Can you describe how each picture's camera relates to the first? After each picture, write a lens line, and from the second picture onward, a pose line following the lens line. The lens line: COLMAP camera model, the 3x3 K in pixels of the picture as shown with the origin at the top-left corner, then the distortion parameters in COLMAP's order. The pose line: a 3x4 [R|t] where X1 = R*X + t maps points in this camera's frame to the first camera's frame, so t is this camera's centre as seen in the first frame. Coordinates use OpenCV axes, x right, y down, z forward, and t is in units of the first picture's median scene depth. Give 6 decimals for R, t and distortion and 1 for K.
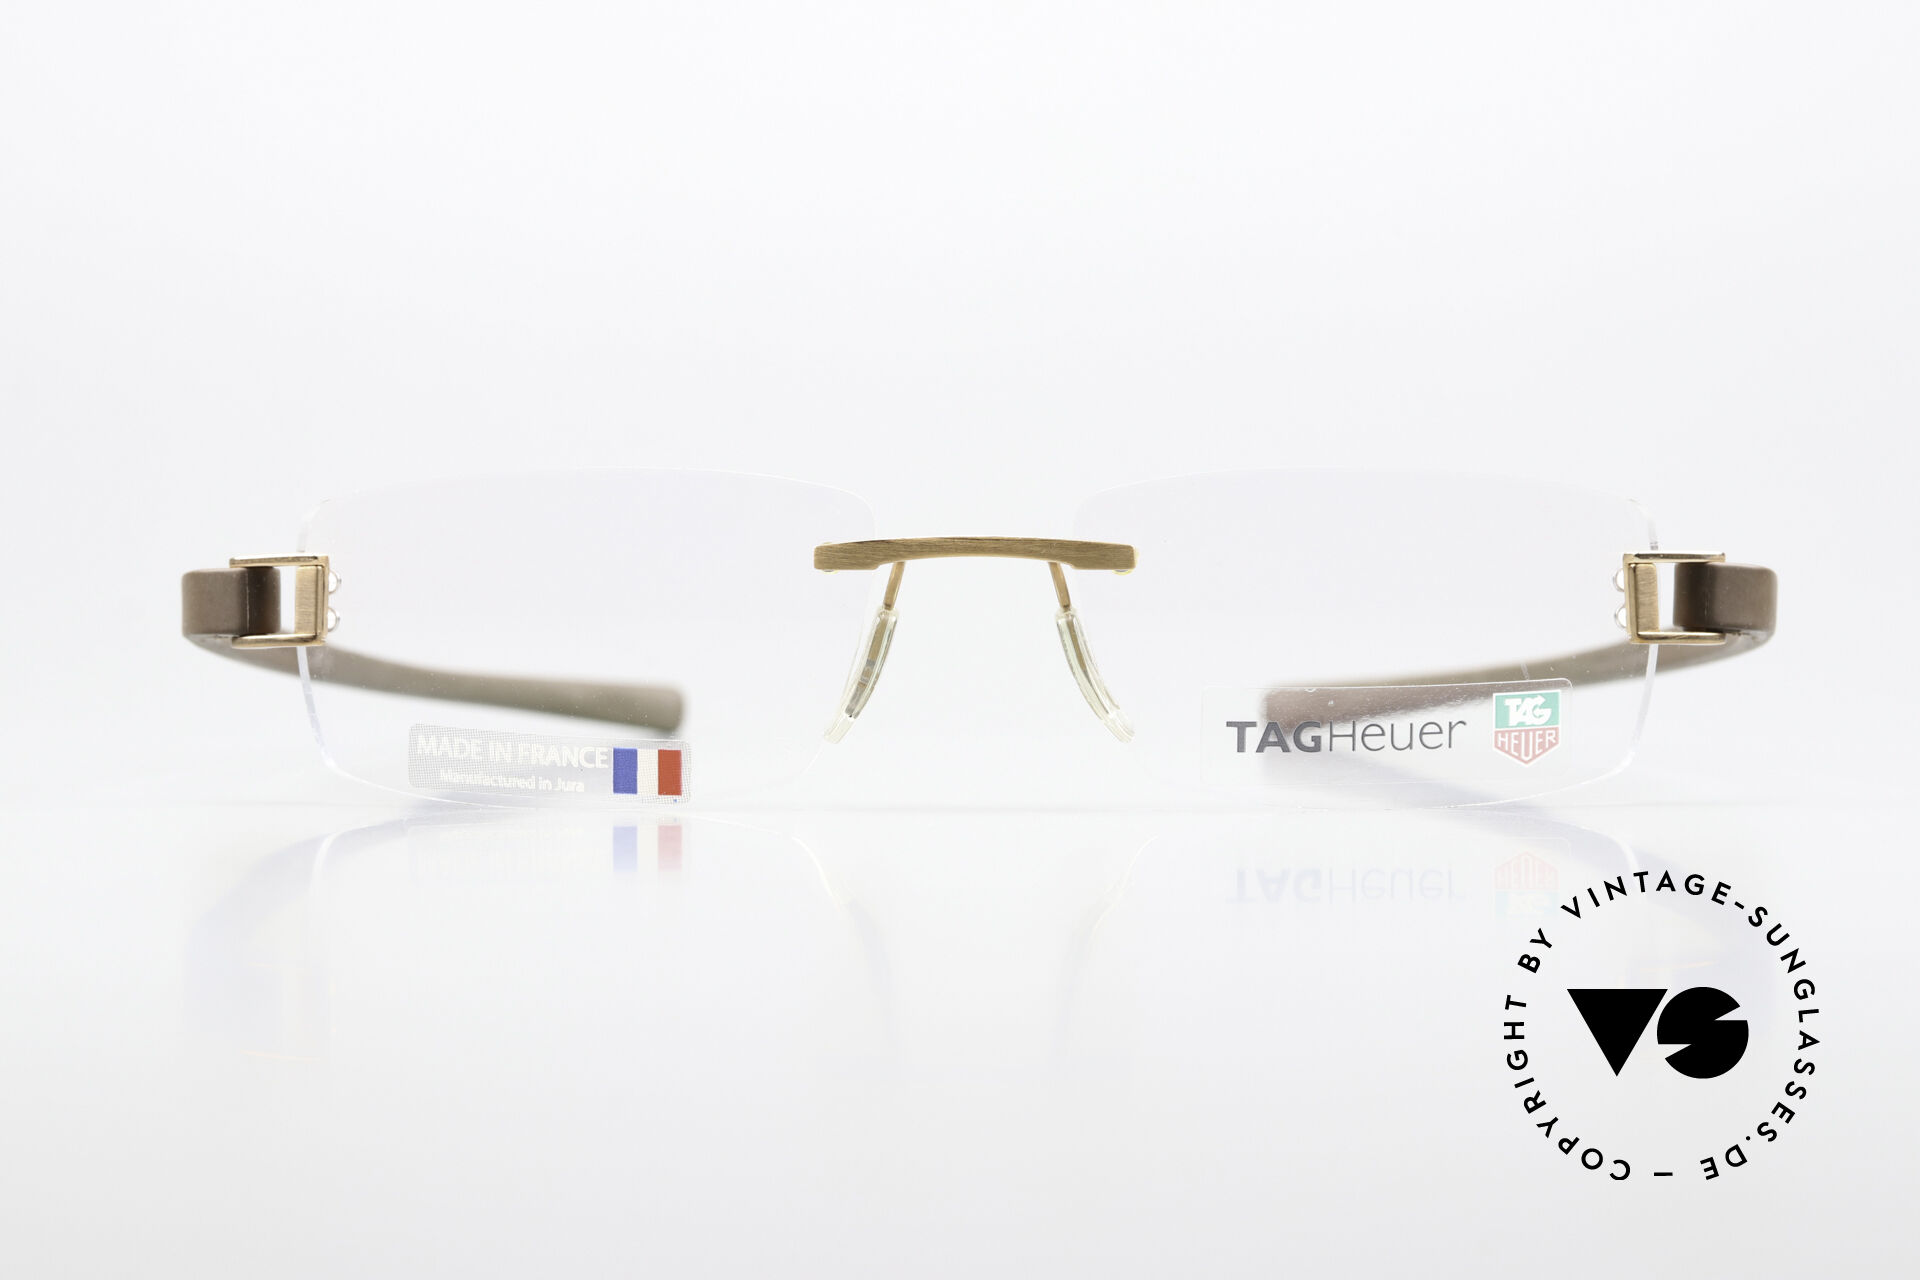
lens RADIAL K [[6240.3, 0, 962.4], [0, 6240.3, 647.3], [0, 0, 1]] dist [-0.642625, 0.000000]
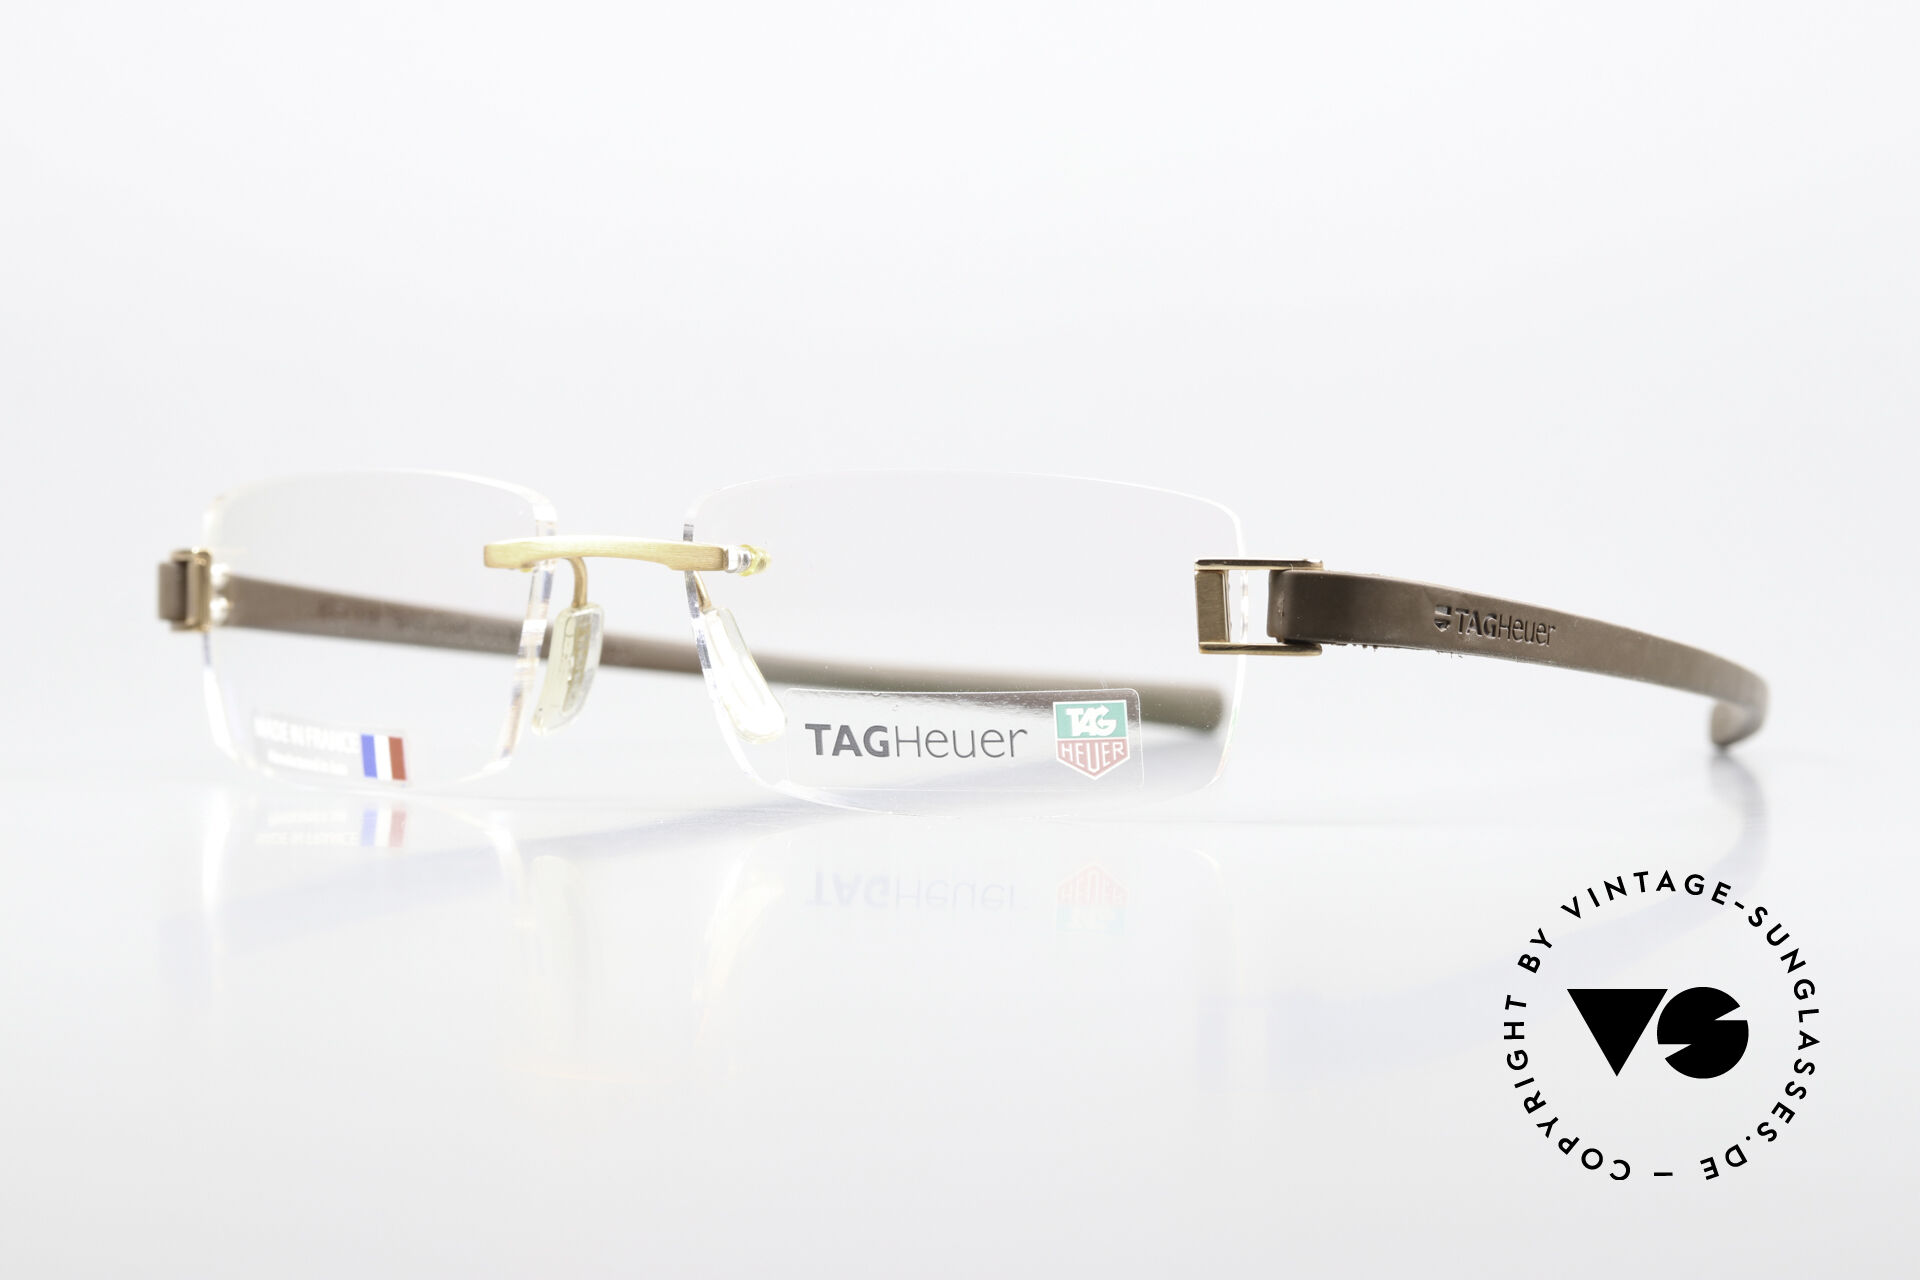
lens RADIAL K [[6240.3, 0, 959.5], [0, 6240.3, 642.2], [0, 0, 1]] dist [-0.642625, 0.000000]
pose [[0.817547, 0.017450, -0.575598, 0.633928], [-0.018005, 0.999827, 0.004738, -0.006285], [0.575581, 0.006490, 0.817719, 0.195451]]
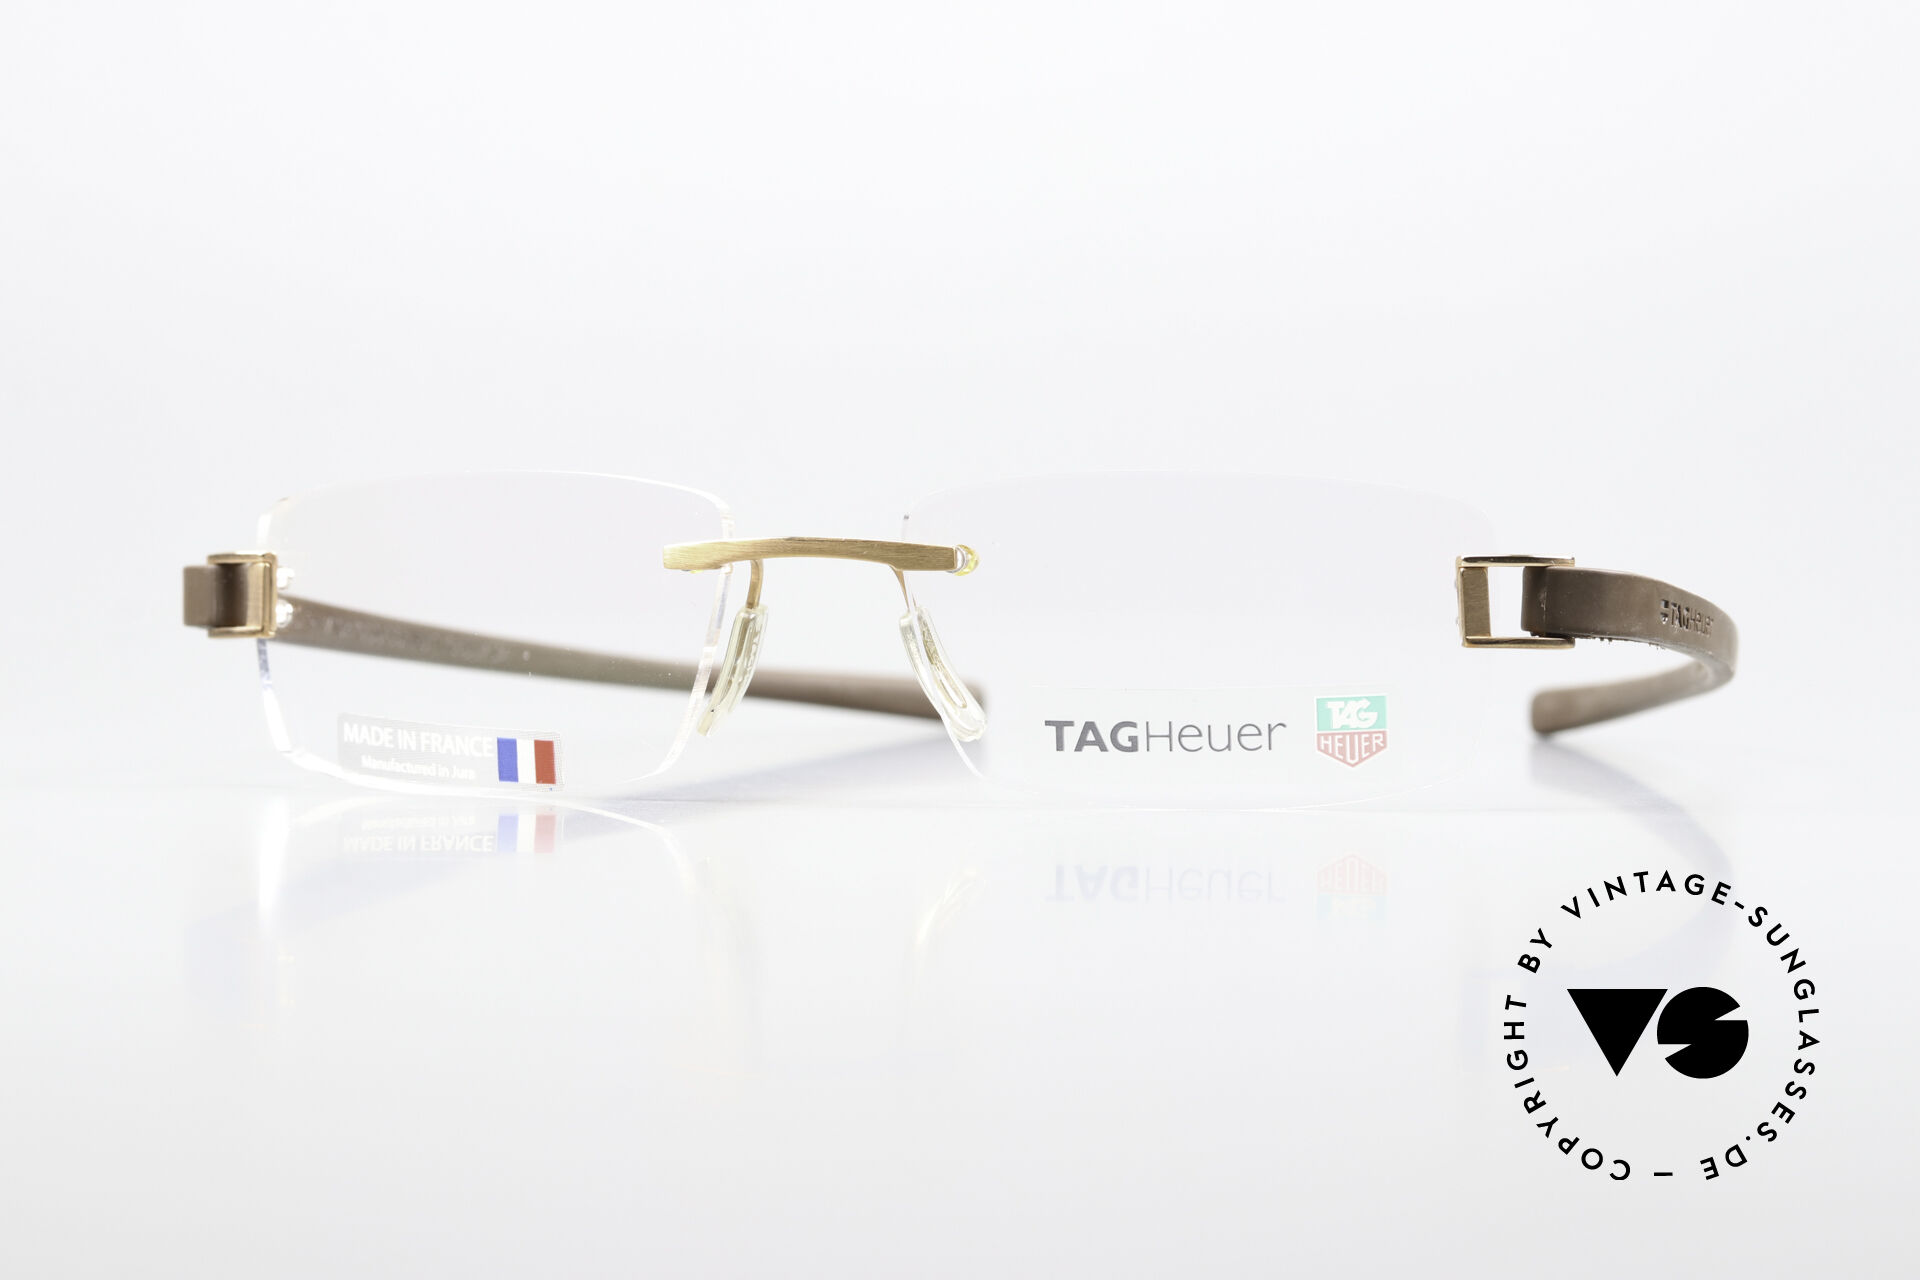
lens RADIAL K [[6240.3, 0, 960.9], [0, 6240.3, 629.0], [0, 0, 1]] dist [-0.642625, 0.000000]
pose [[0.949738, 0.008397, -0.312933, 0.345022], [-0.009308, 0.999956, -0.001417, -0.001421], [0.312907, 0.004259, 0.949774, 0.030704]]
